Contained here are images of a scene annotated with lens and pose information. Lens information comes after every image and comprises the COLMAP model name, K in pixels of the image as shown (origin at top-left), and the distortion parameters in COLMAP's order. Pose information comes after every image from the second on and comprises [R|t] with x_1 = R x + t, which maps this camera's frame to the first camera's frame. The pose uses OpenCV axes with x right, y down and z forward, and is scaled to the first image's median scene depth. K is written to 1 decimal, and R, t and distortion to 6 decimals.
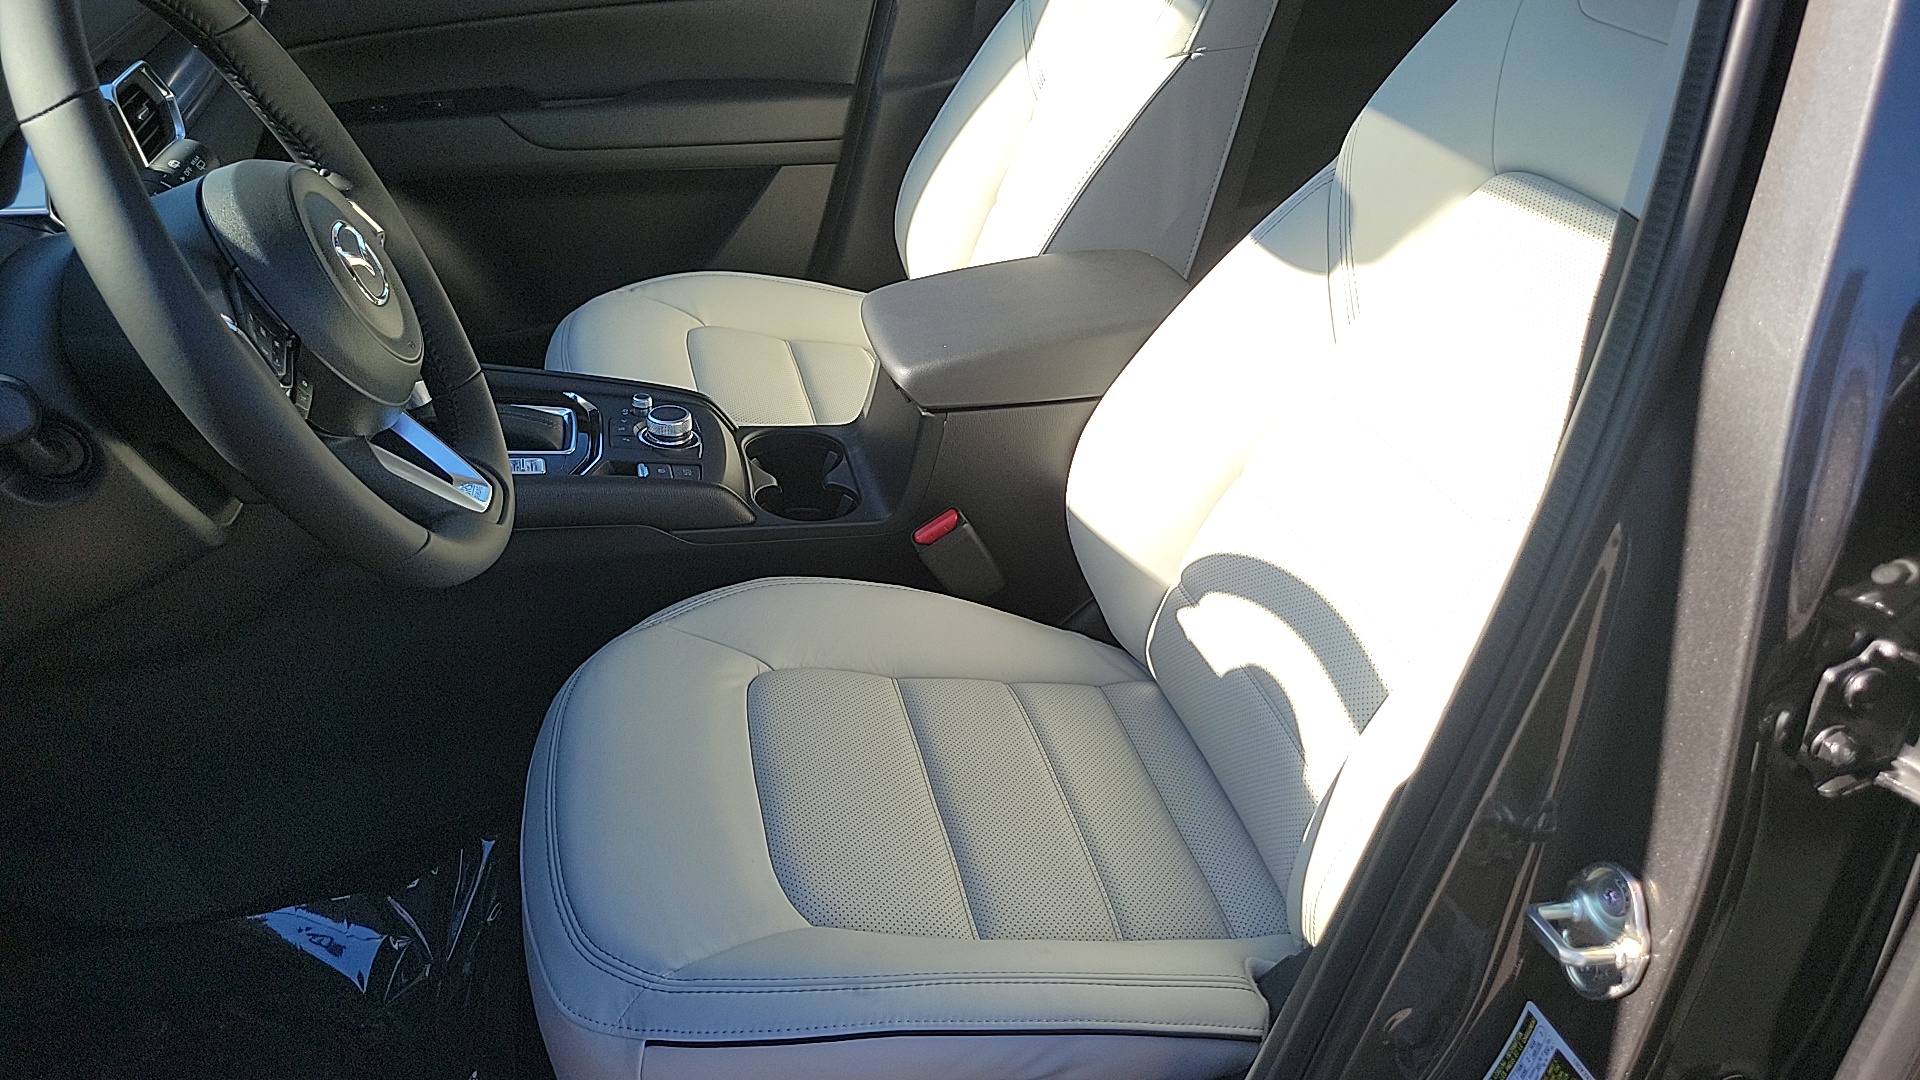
lens RADIAL K [[1399.9, 0, 969.2], [0, 1399.9, 539.2], [0, 0, 1]] dist [-0.004272, 0.096729]
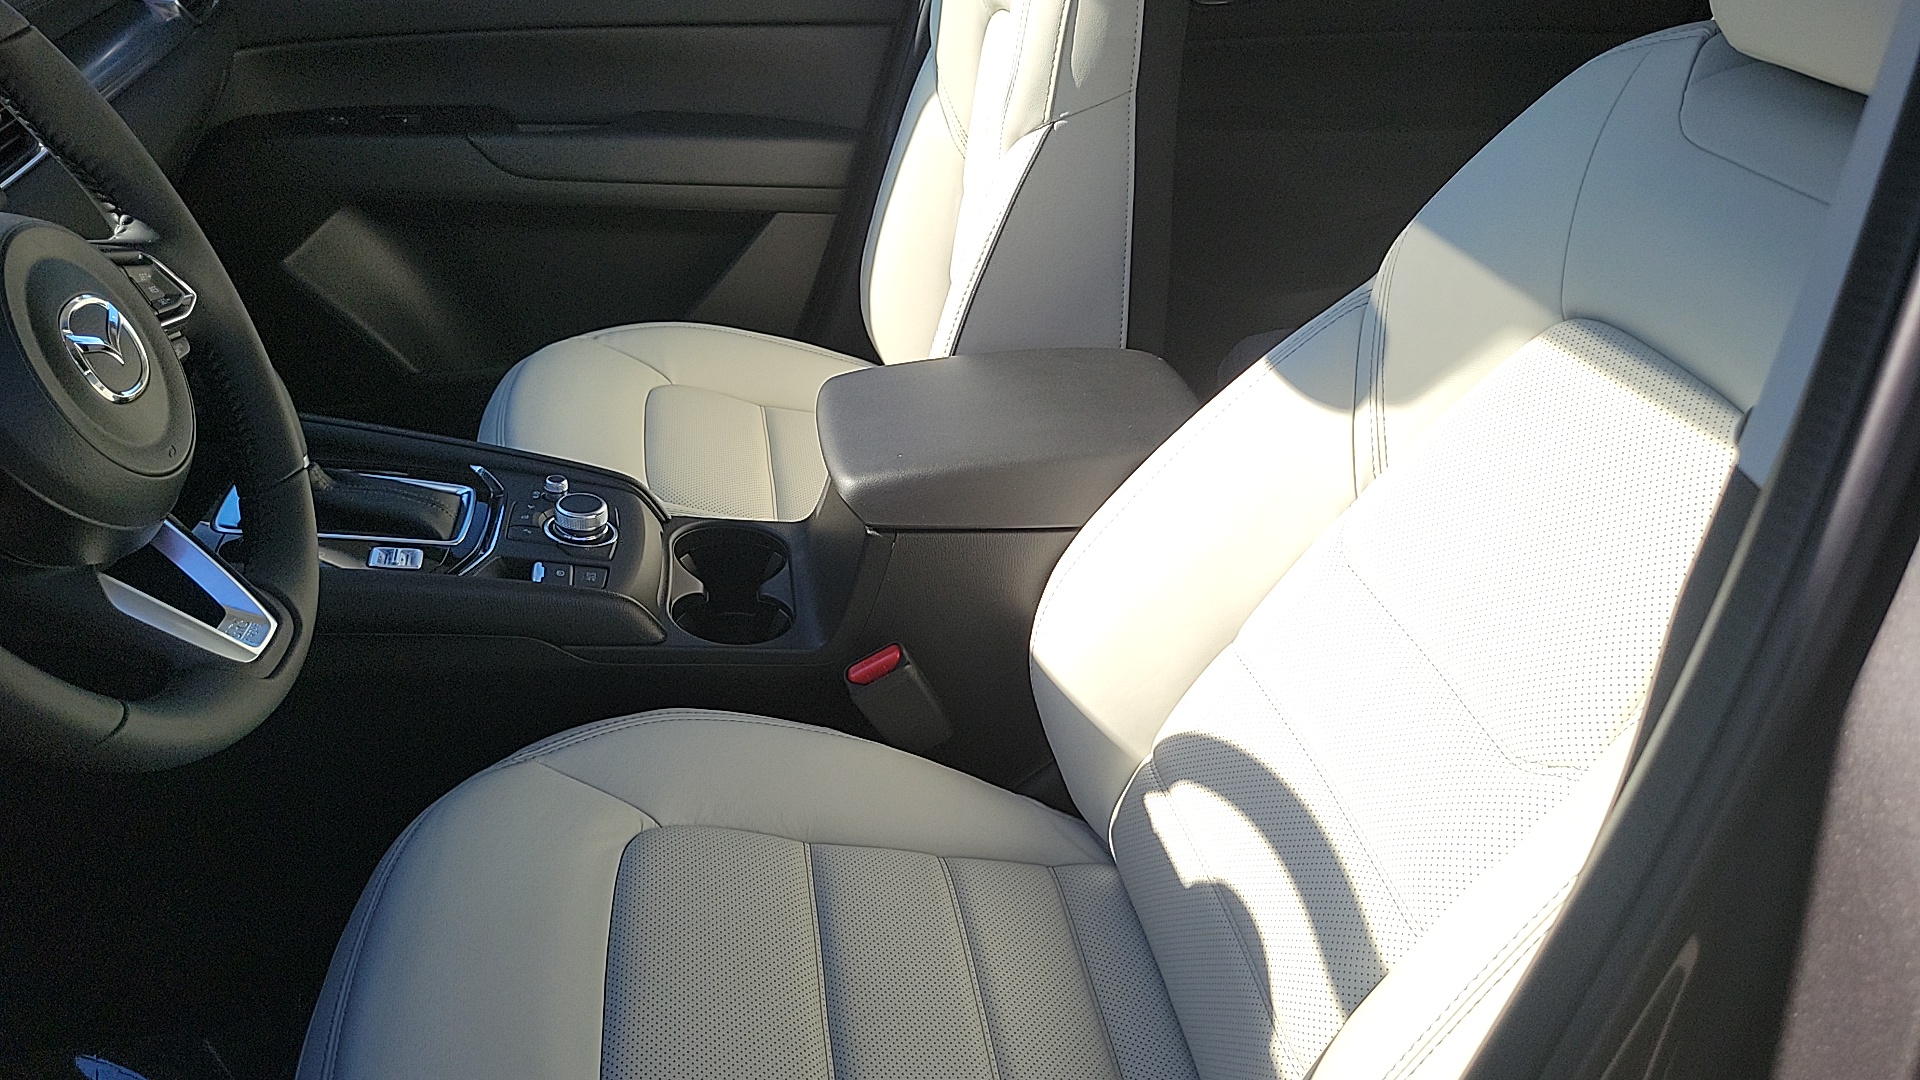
lens RADIAL K [[1439.9, 0, 960.0], [0, 1439.9, 540.0], [0, 0, 1]] dist [0.022986, -0.006485]
pose [[0.996491, 0.080163, -0.024056, 0.043974], [-0.080849, 0.996303, -0.029057, -0.063506], [0.021638, 0.030900, 0.999288, 0.123089]]
